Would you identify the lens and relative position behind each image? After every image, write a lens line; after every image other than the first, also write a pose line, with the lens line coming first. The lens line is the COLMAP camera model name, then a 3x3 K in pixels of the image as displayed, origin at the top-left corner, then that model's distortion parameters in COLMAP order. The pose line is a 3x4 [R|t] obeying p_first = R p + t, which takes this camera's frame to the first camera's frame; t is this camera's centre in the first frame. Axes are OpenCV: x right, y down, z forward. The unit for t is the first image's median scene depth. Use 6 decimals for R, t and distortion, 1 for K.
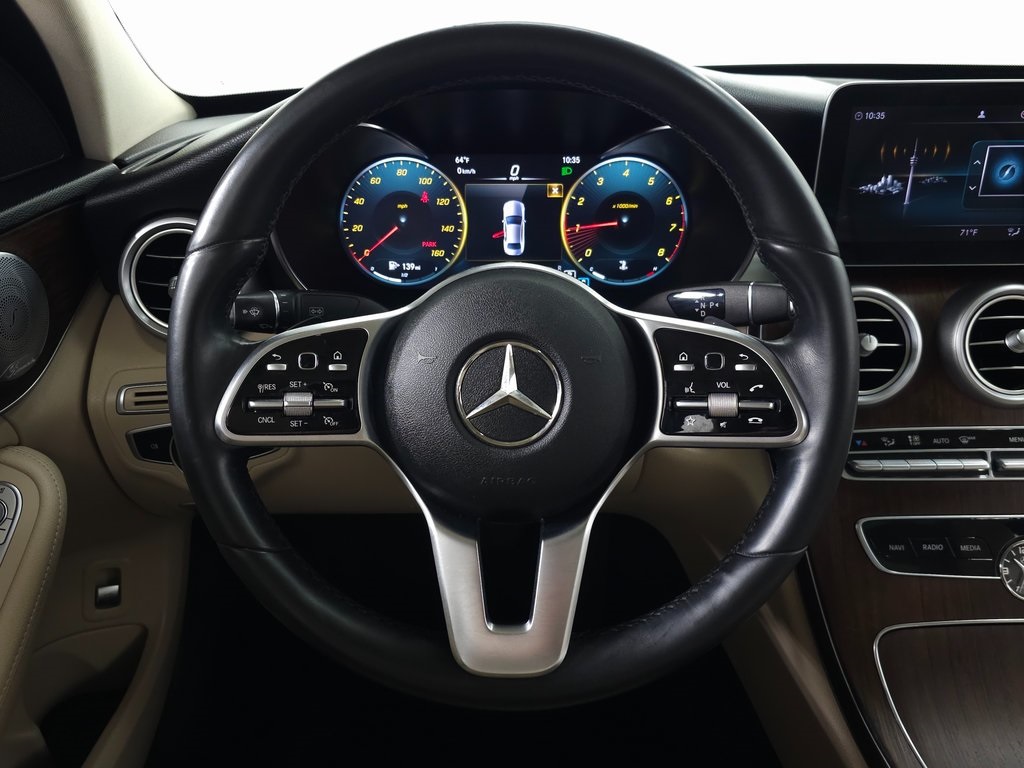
lens RADIAL K [[840.0, 0, 529.1], [0, 840.0, 387.8], [0, 0, 1]] dist [0.085540, -0.110138]
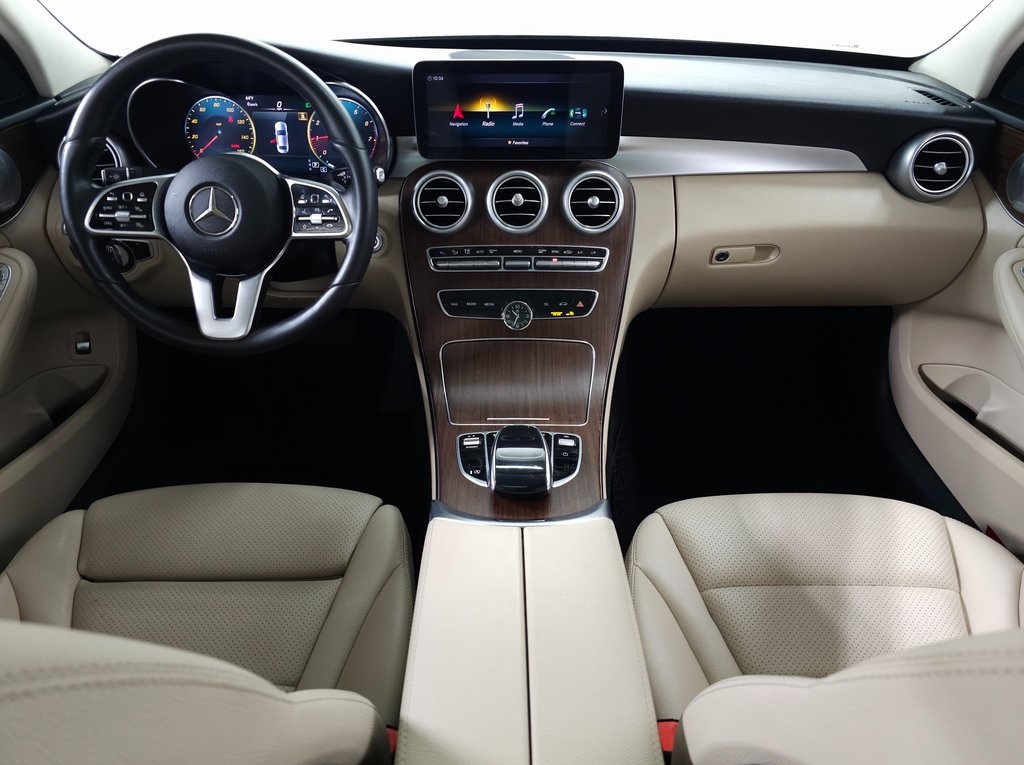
lens RADIAL K [[745.2, 0, 545.1], [0, 745.2, 395.5], [0, 0, 1]] dist [0.044917, -0.032917]
pose [[0.999922, 0.009832, -0.007734, 0.653128], [-0.008789, 0.992121, 0.124972, 0.176102], [0.008901, -0.124894, 0.992130, -0.764362]]
